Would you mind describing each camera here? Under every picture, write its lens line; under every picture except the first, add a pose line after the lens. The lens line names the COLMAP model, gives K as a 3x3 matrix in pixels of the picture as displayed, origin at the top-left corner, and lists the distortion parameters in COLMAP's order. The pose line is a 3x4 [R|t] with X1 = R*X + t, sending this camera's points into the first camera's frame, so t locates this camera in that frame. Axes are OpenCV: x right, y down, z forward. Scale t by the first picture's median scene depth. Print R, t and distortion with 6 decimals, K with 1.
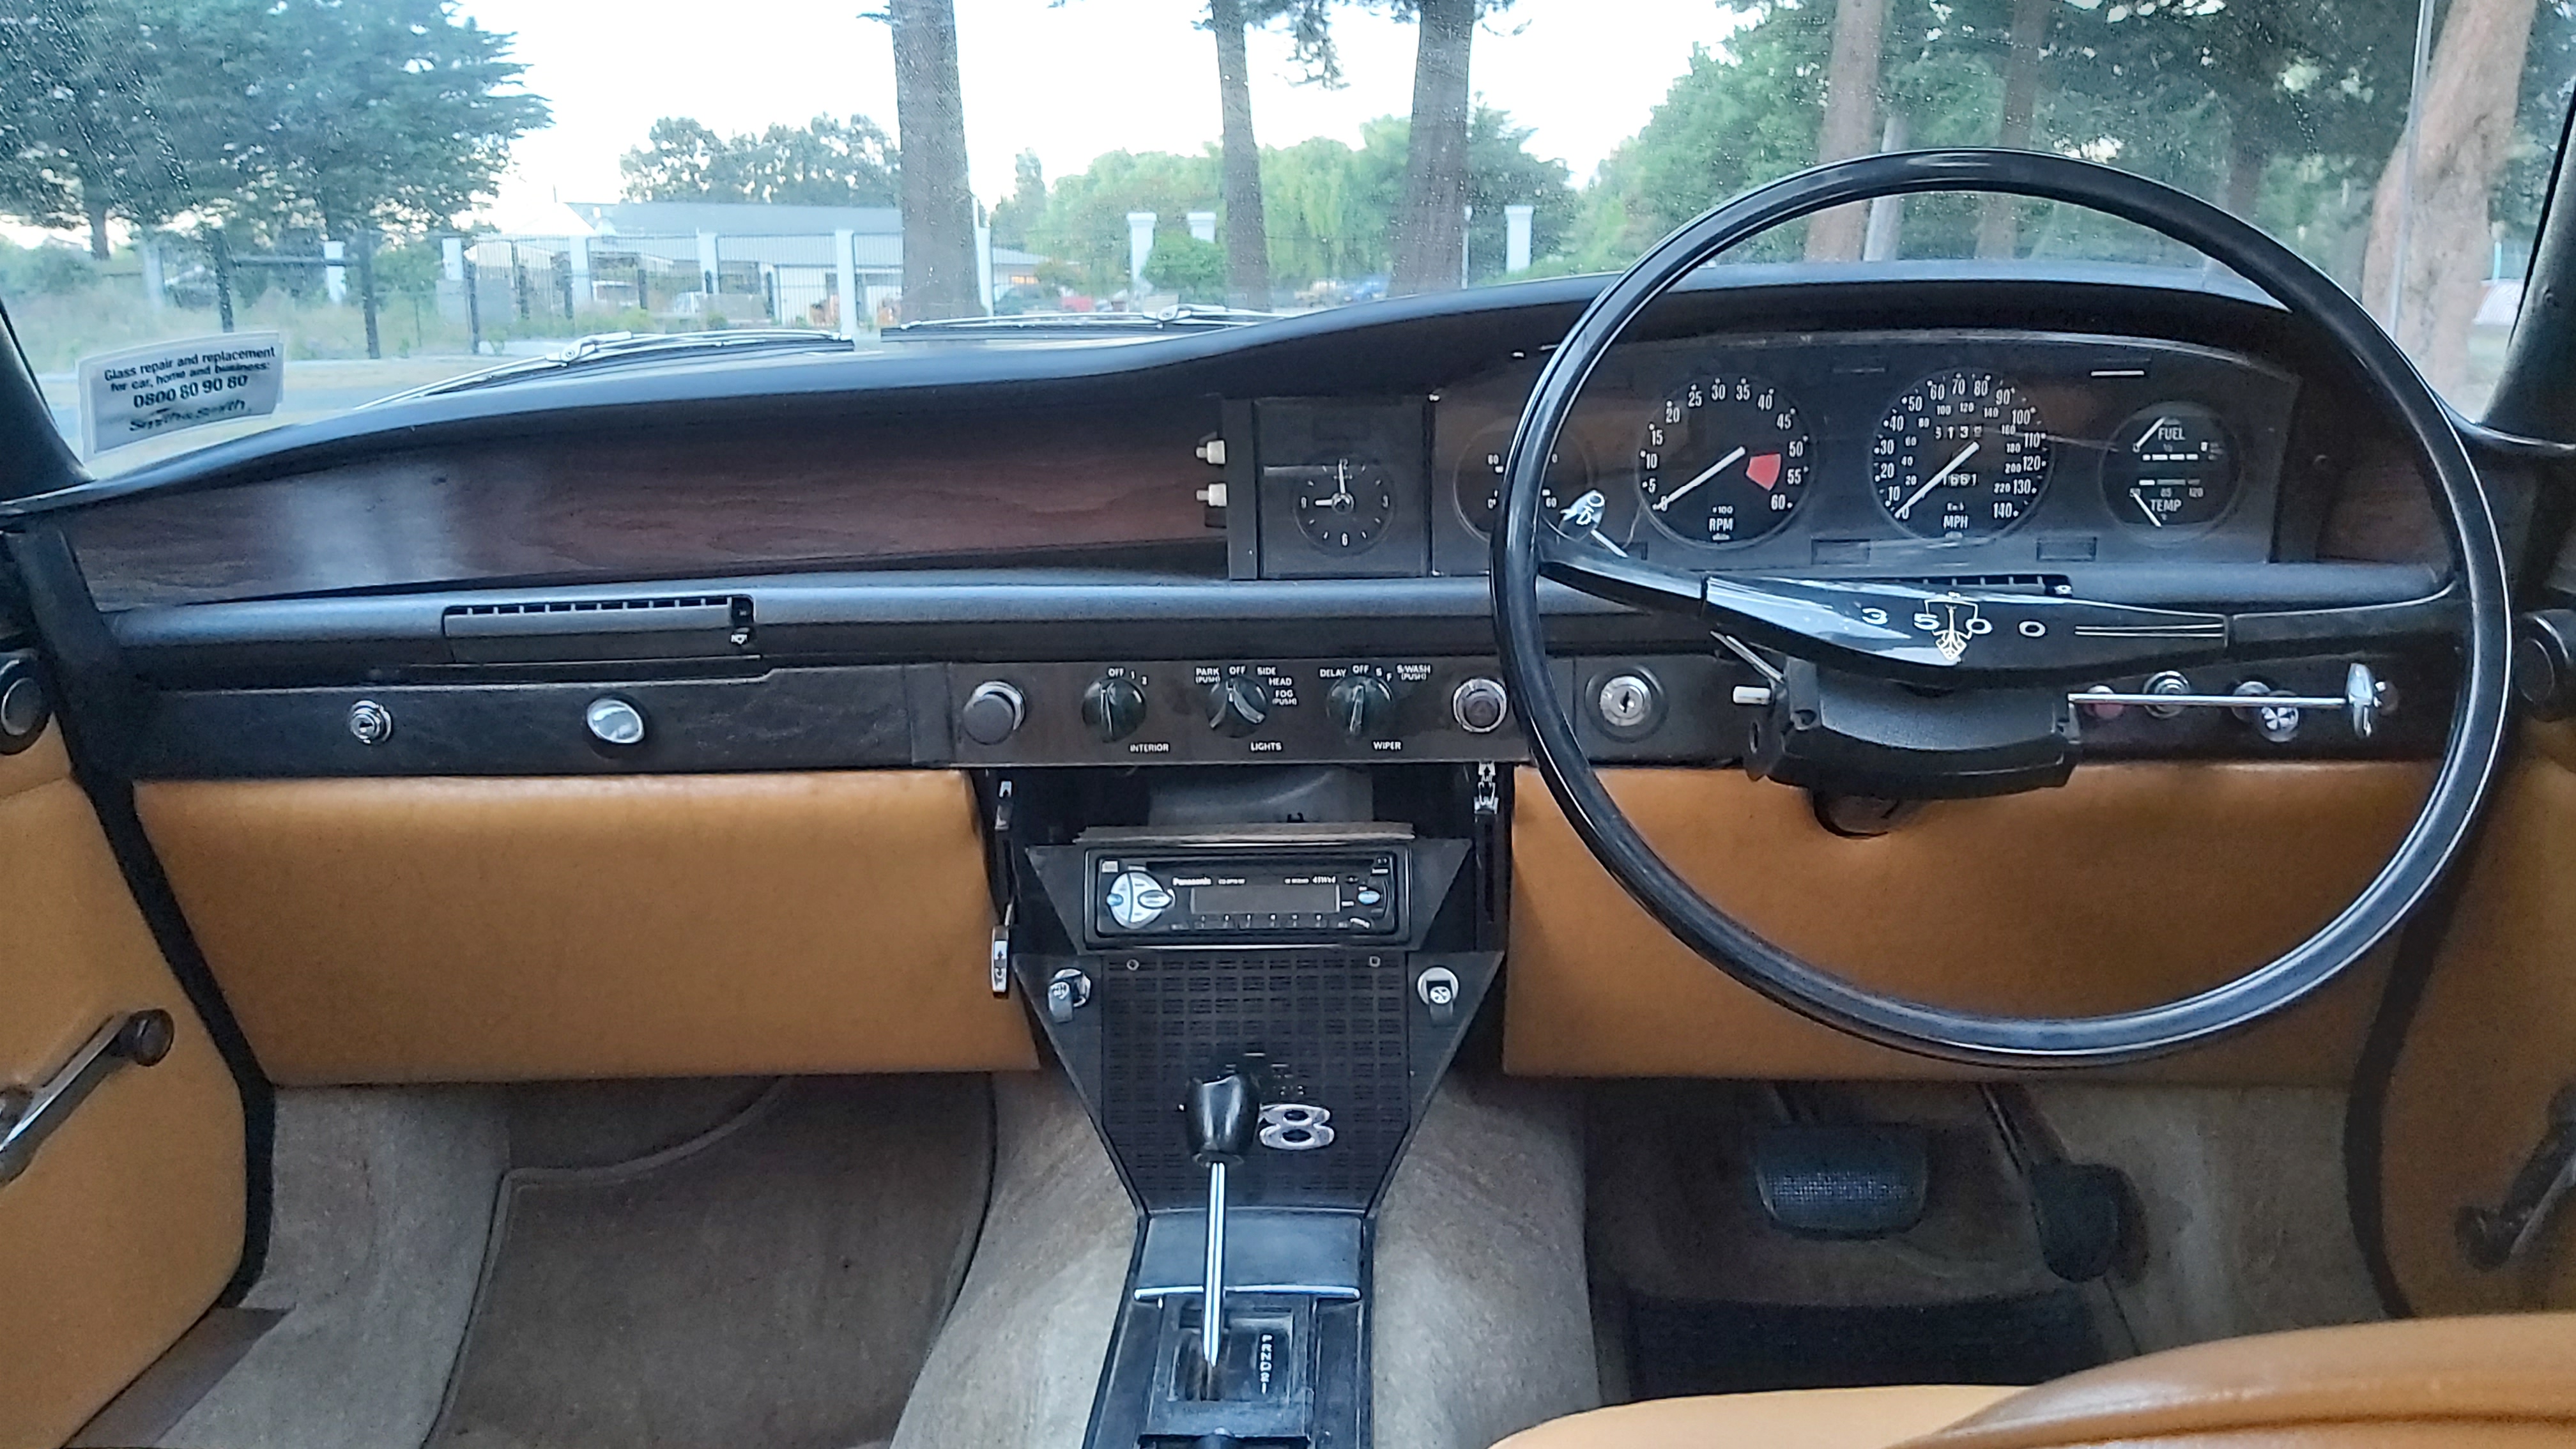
lens RADIAL K [[1965.0, 0, 1255.1], [0, 1965.0, 719.9], [0, 0, 1]] dist [0.130853, -0.289331]
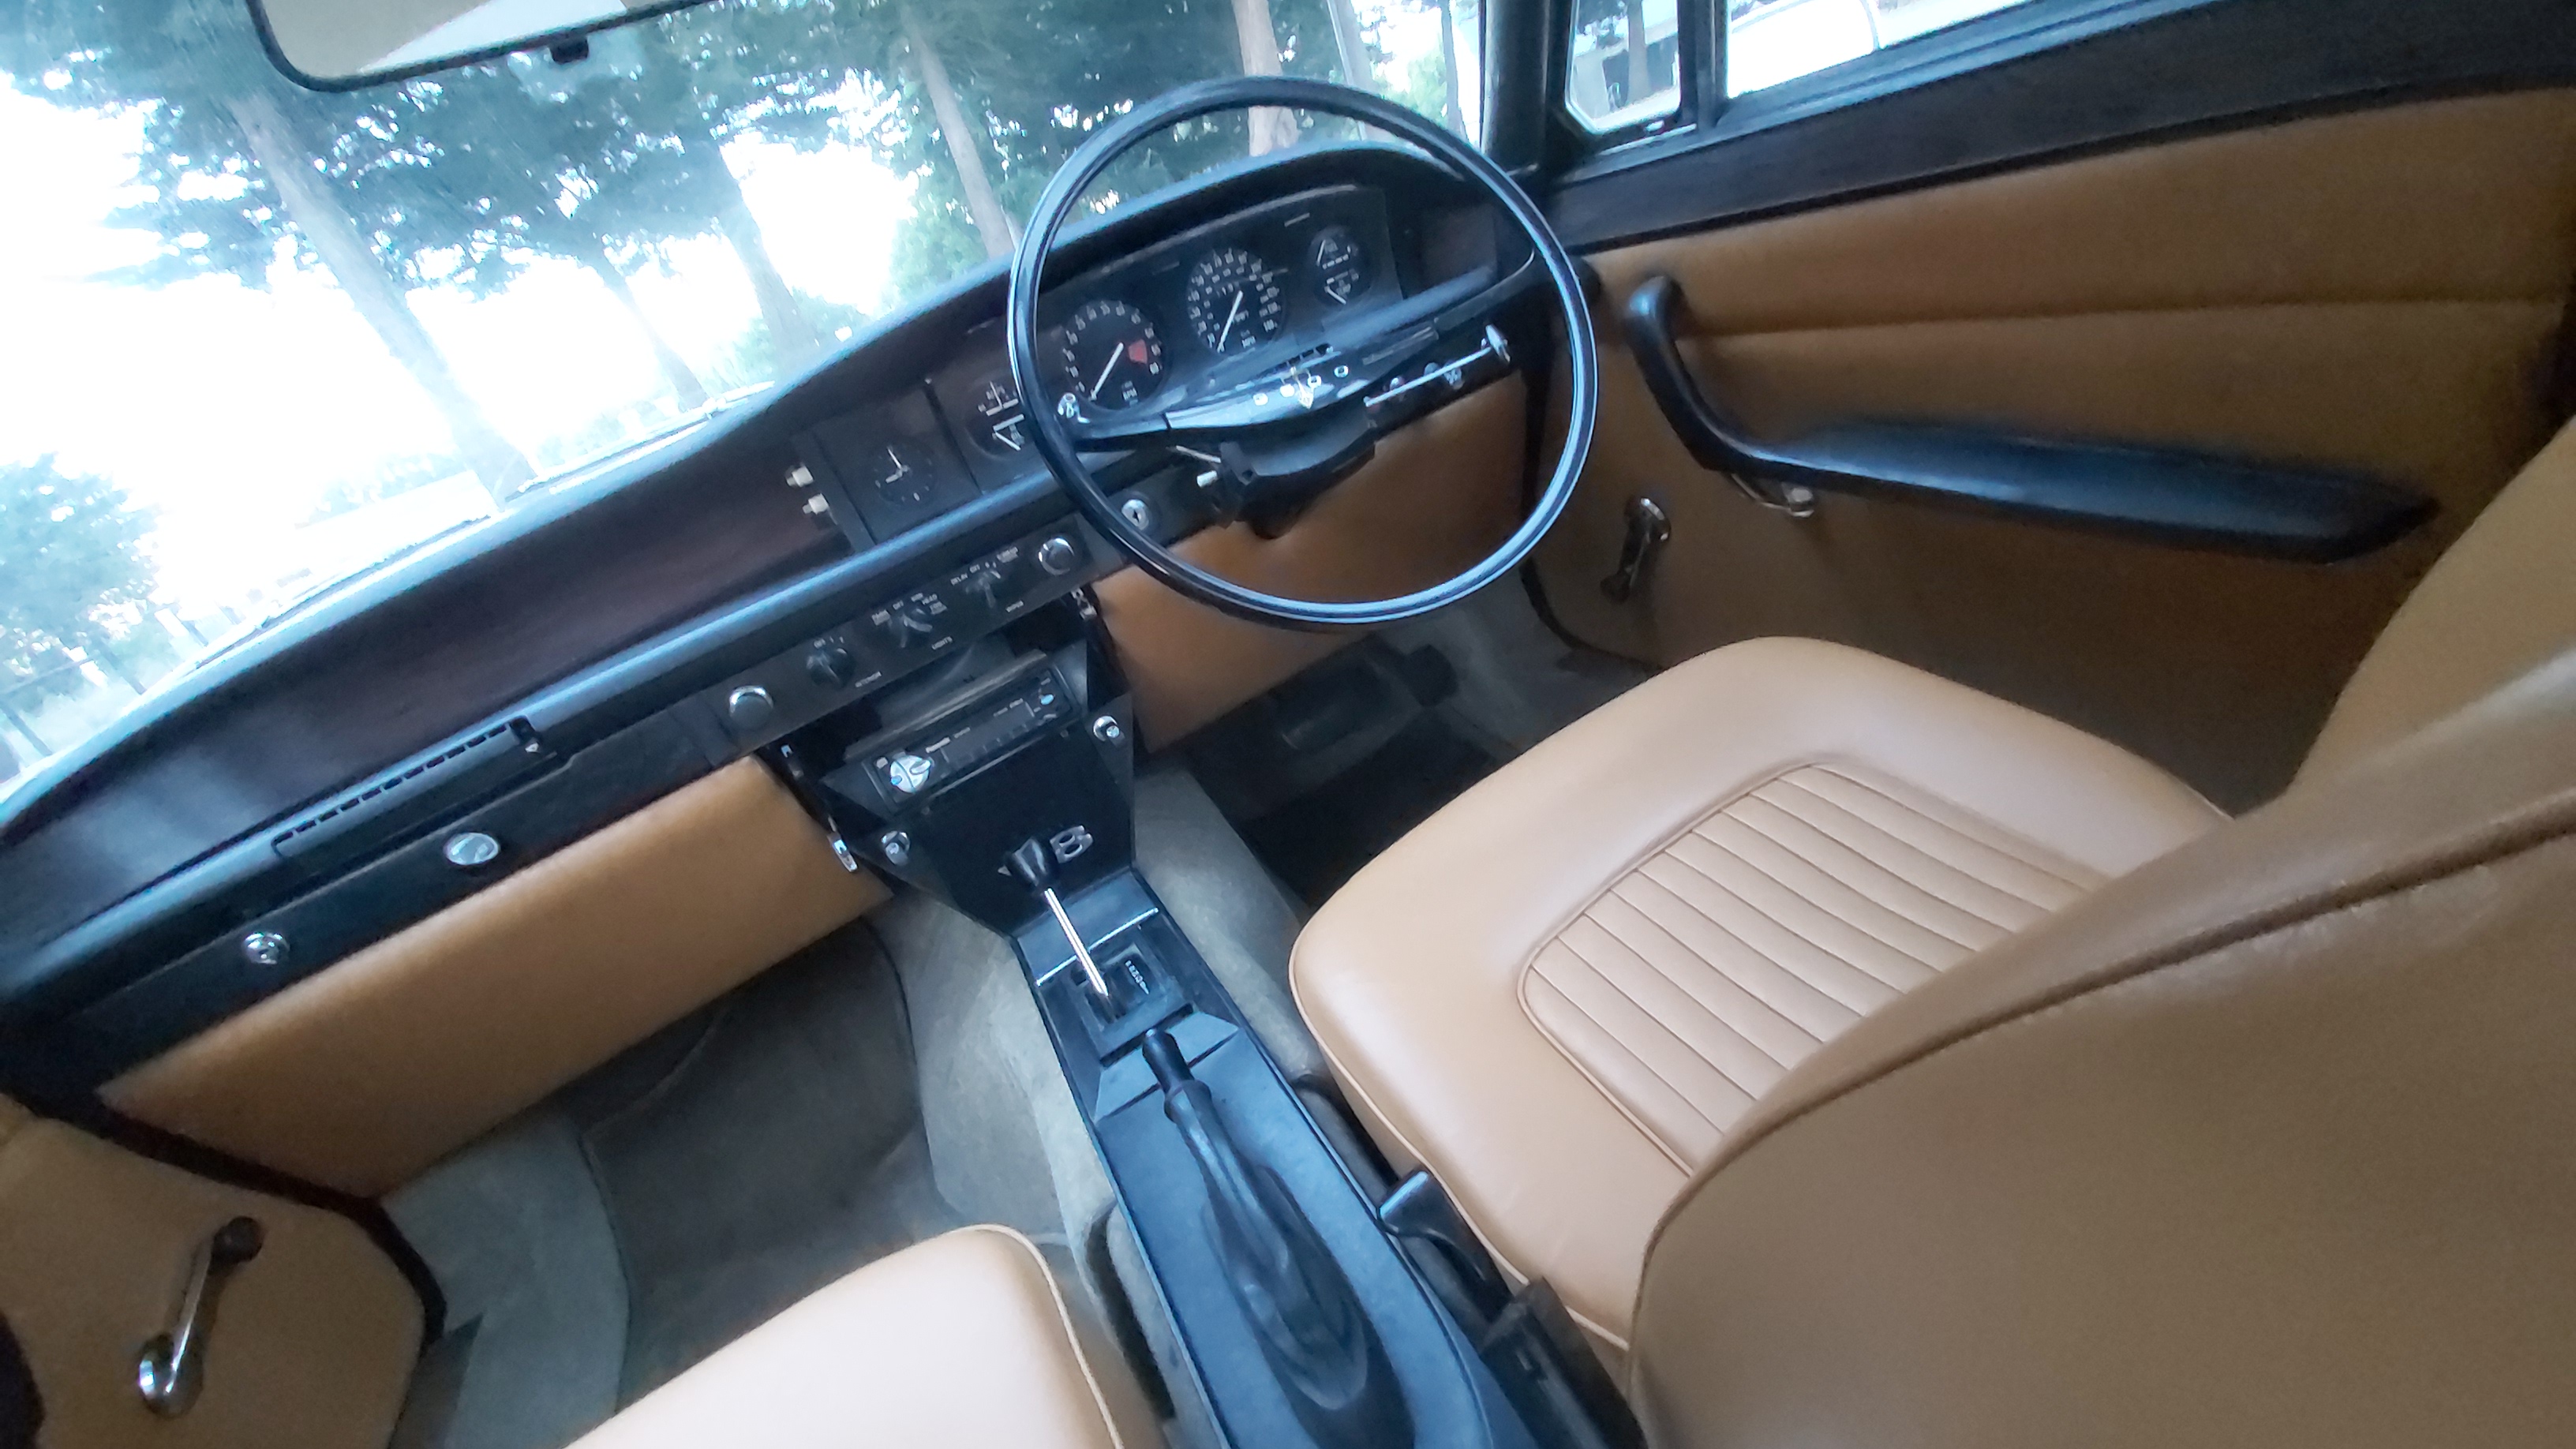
lens RADIAL K [[1005.6, 0, 1279.9], [0, 1005.6, 724.8], [0, 0, 1]] dist [0.014201, -0.014079]
pose [[0.819903, -0.476622, 0.317159, -0.055462], [0.418128, 0.876944, 0.236936, -0.005619], [-0.391060, -0.061652, 0.918298, 0.179690]]
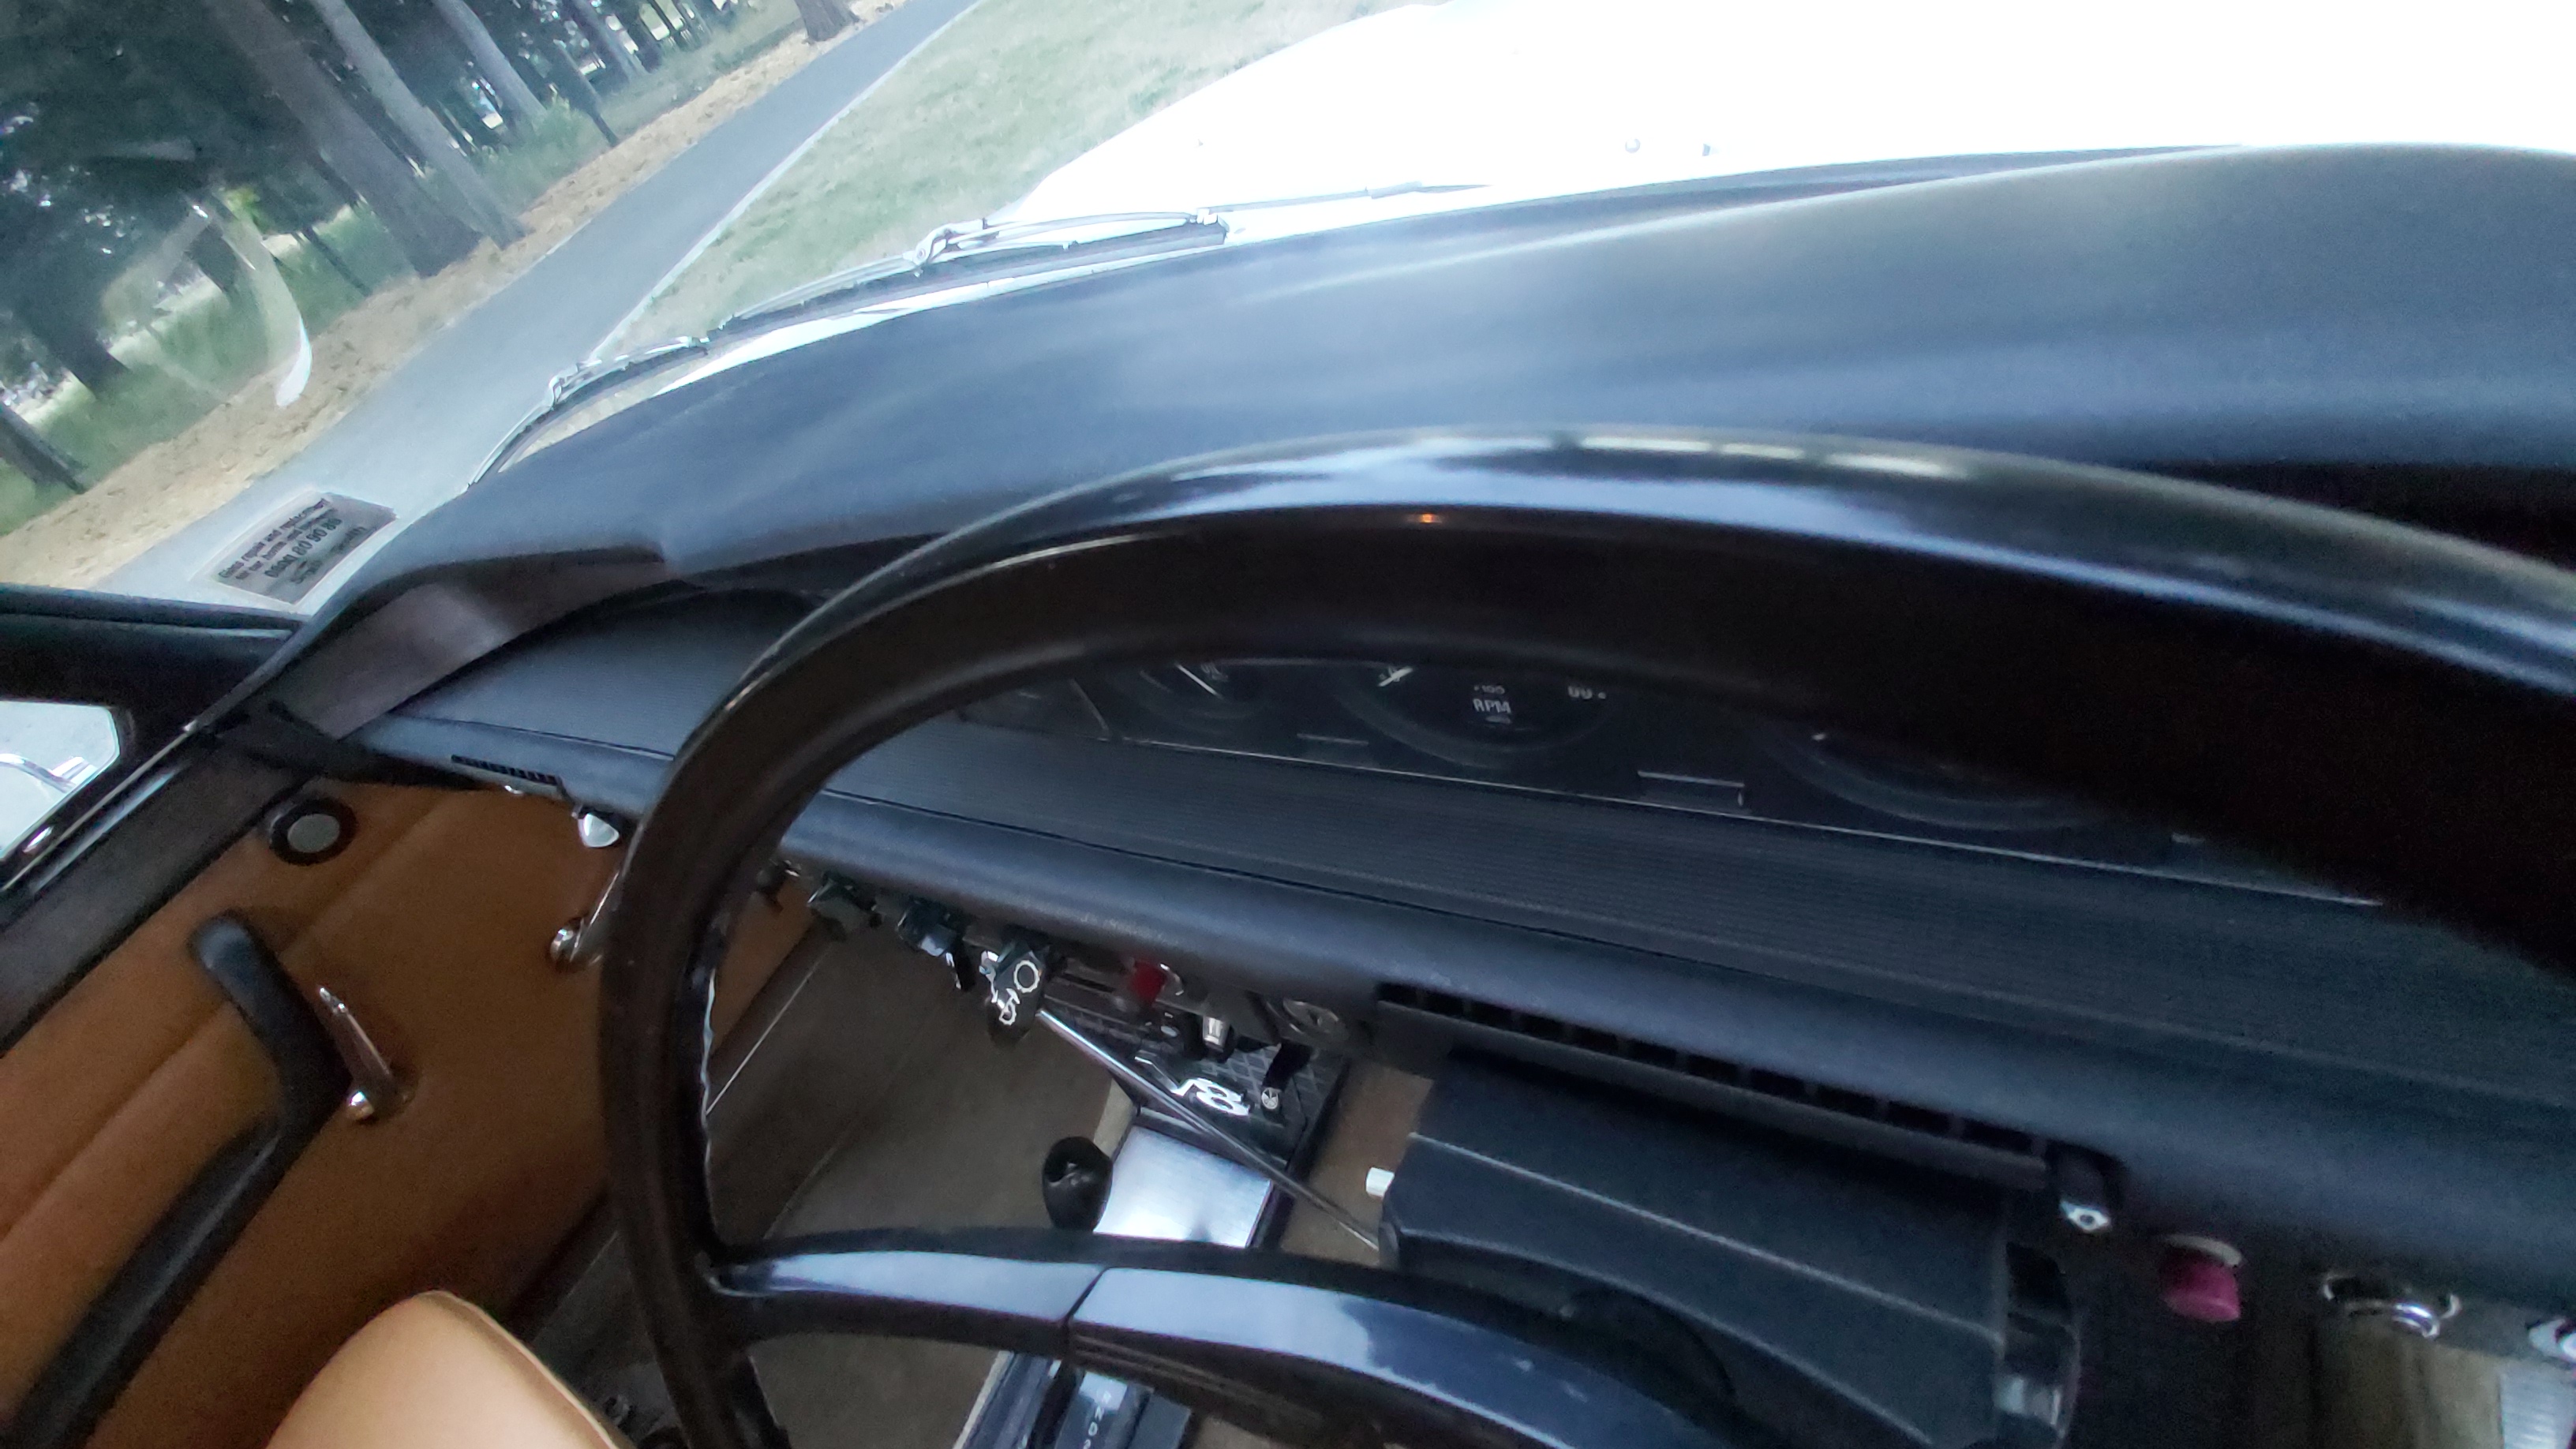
lens RADIAL K [[1005.6, 0, 1279.9], [0, 1005.6, 724.8], [0, 0, 1]] dist [0.014201, -0.014079]
pose [[0.871917, 0.054847, -0.486572, 0.328532], [0.251338, 0.802678, 0.540867, -0.272012], [0.420225, -0.593886, 0.686083, 0.777551]]
